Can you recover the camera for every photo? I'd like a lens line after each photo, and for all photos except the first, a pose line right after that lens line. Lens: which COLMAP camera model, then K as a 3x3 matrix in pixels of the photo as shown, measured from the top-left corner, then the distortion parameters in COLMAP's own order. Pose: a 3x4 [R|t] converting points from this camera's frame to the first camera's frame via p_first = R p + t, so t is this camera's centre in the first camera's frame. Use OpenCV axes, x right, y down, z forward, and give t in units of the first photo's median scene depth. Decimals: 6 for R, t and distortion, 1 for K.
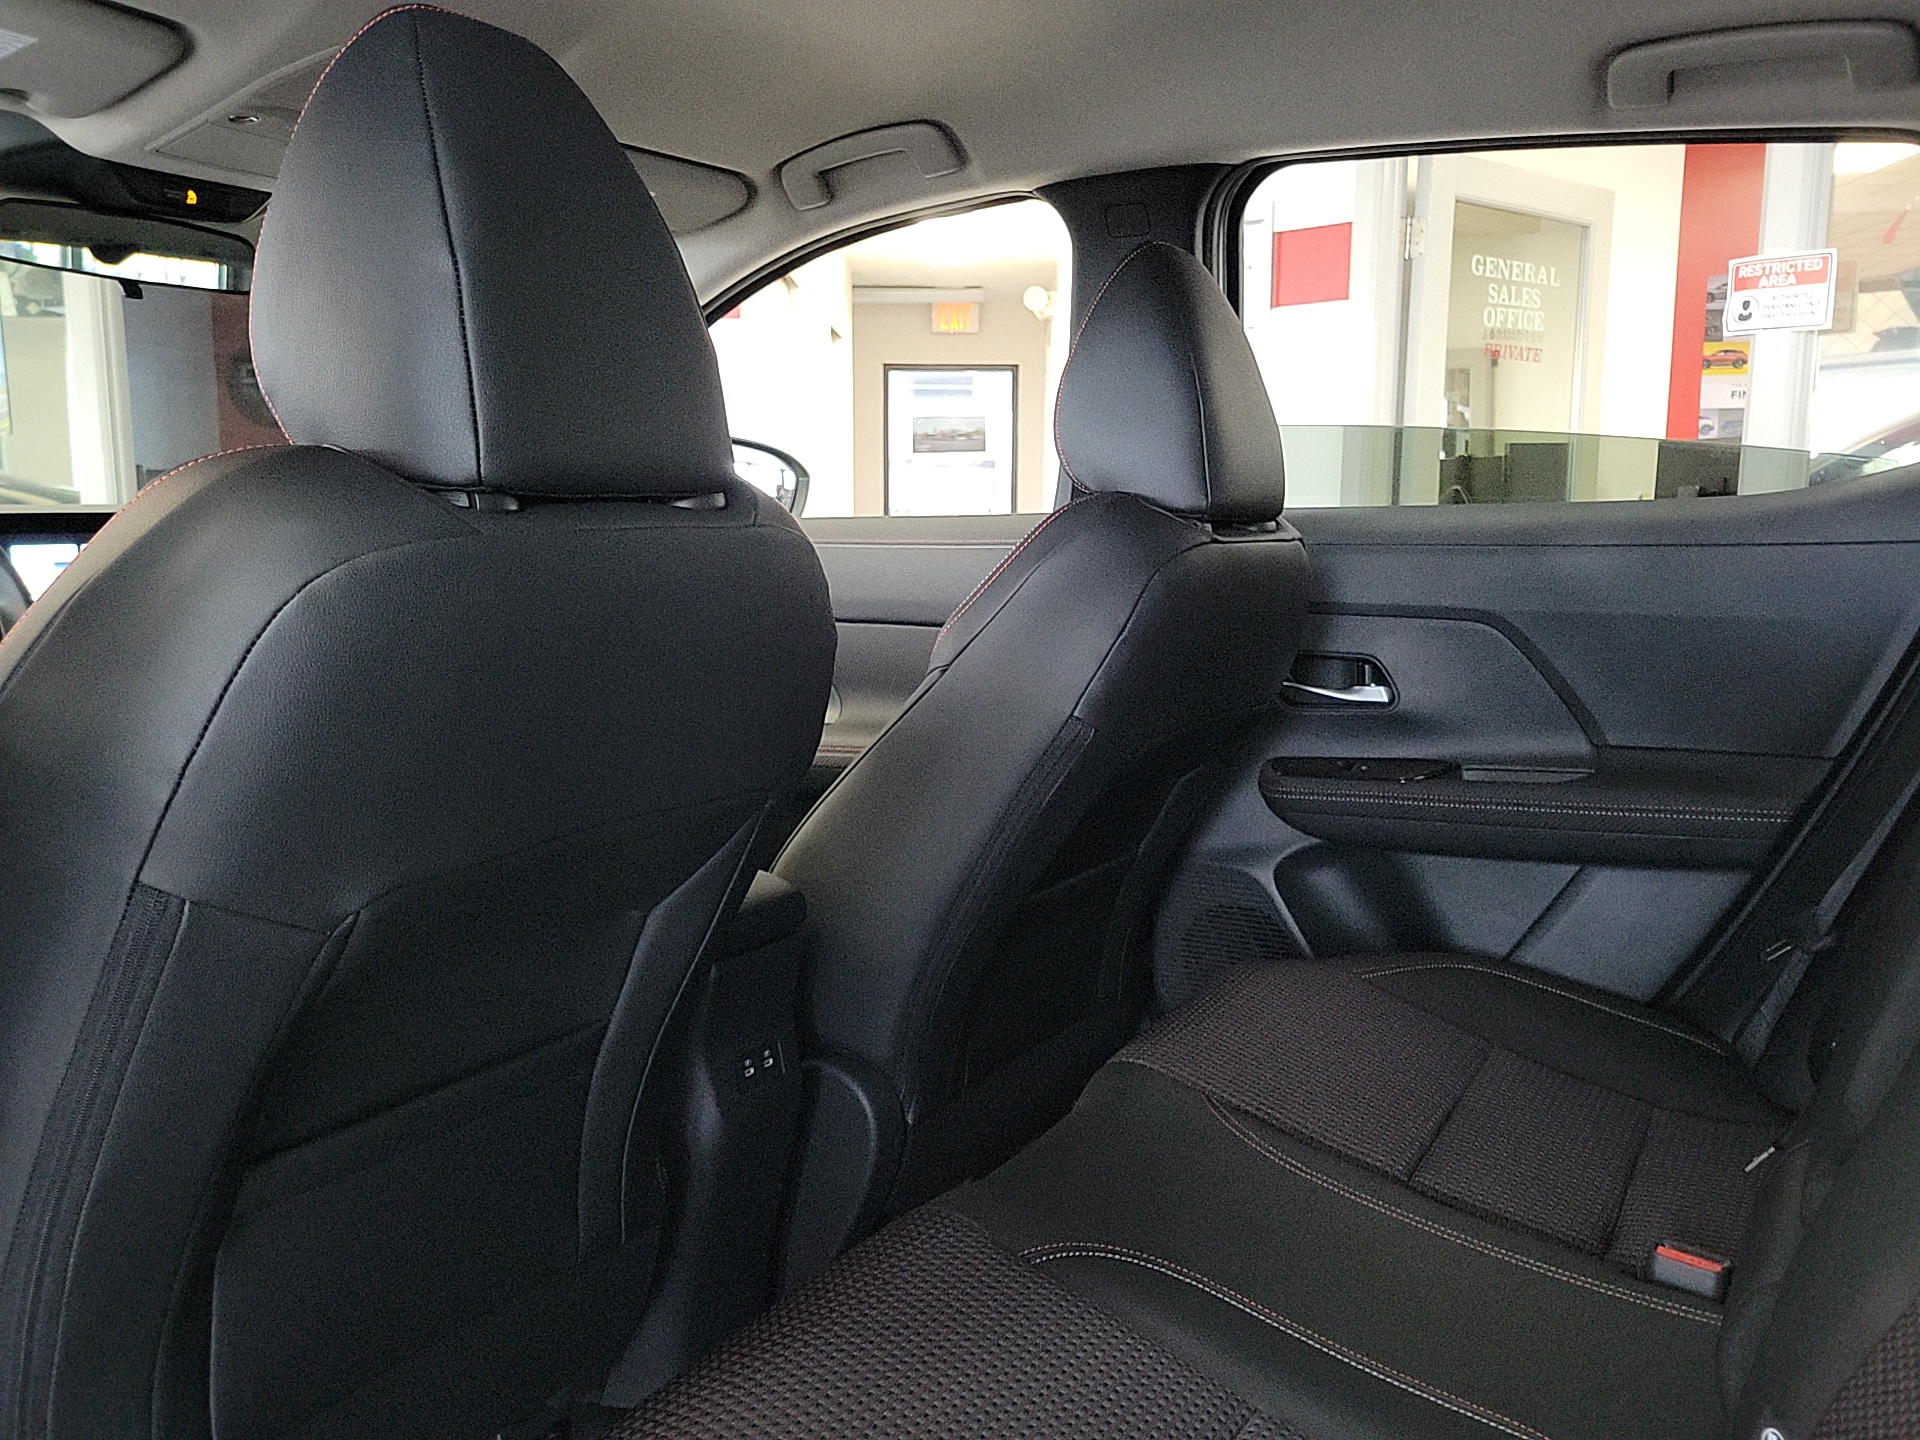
lens RADIAL K [[1535.1, 0, 955.1], [0, 1535.1, 724.5], [0, 0, 1]] dist [0.041878, -0.034175]
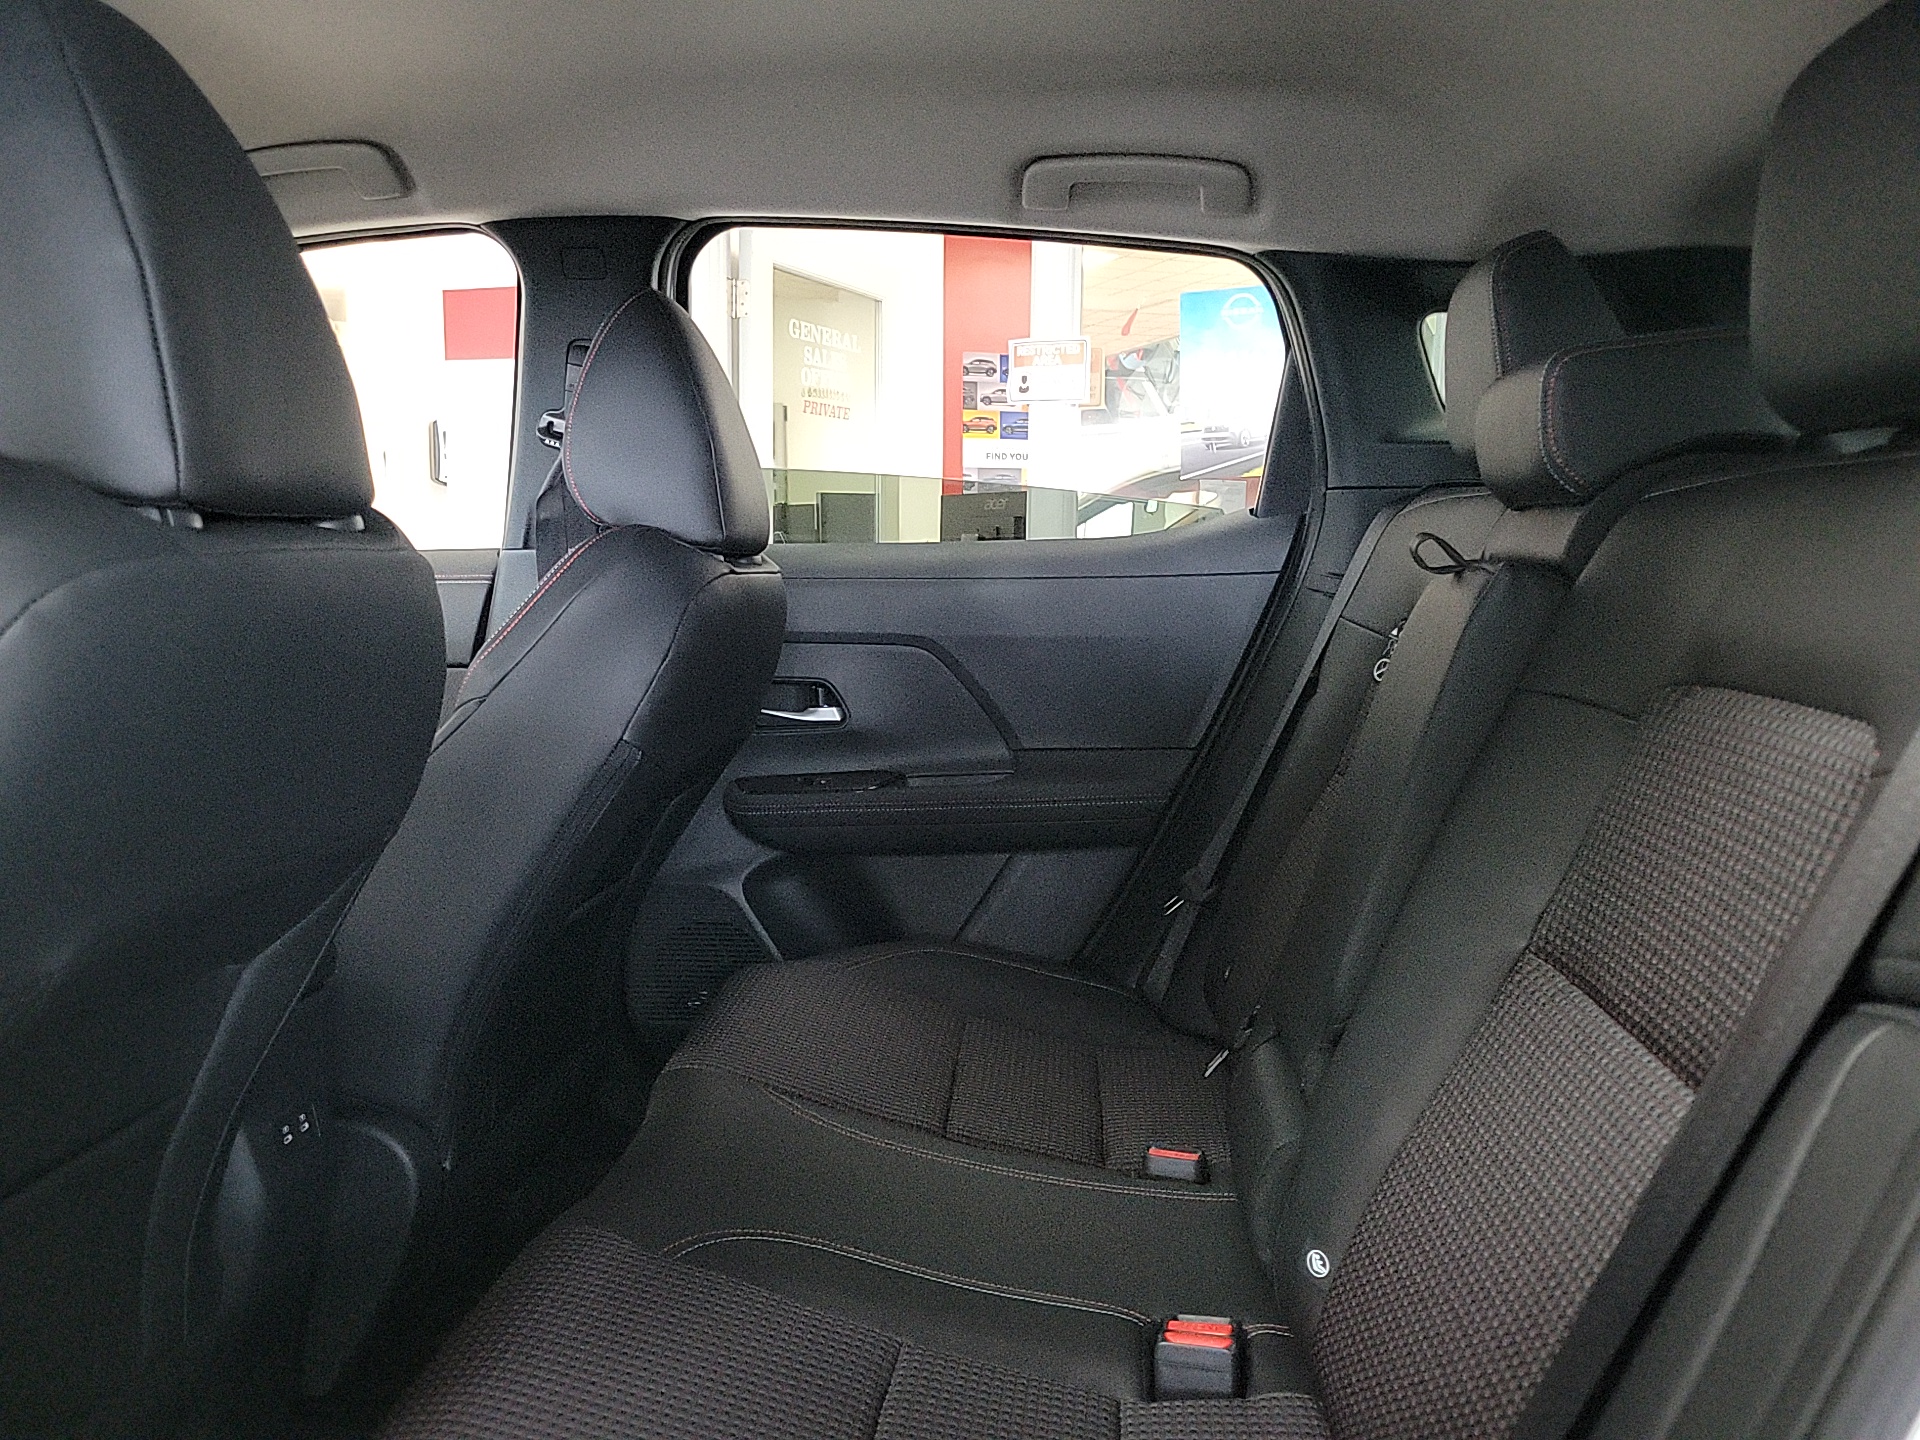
lens RADIAL K [[1535.1, 0, 910.2], [0, 1535.1, 744.9], [0, 0, 1]] dist [0.041878, -0.034175]
pose [[0.900691, -0.049780, 0.431600, -0.152570], [0.057002, 0.998367, -0.003807, 0.009985], [-0.430705, 0.028032, 0.902057, -0.012592]]
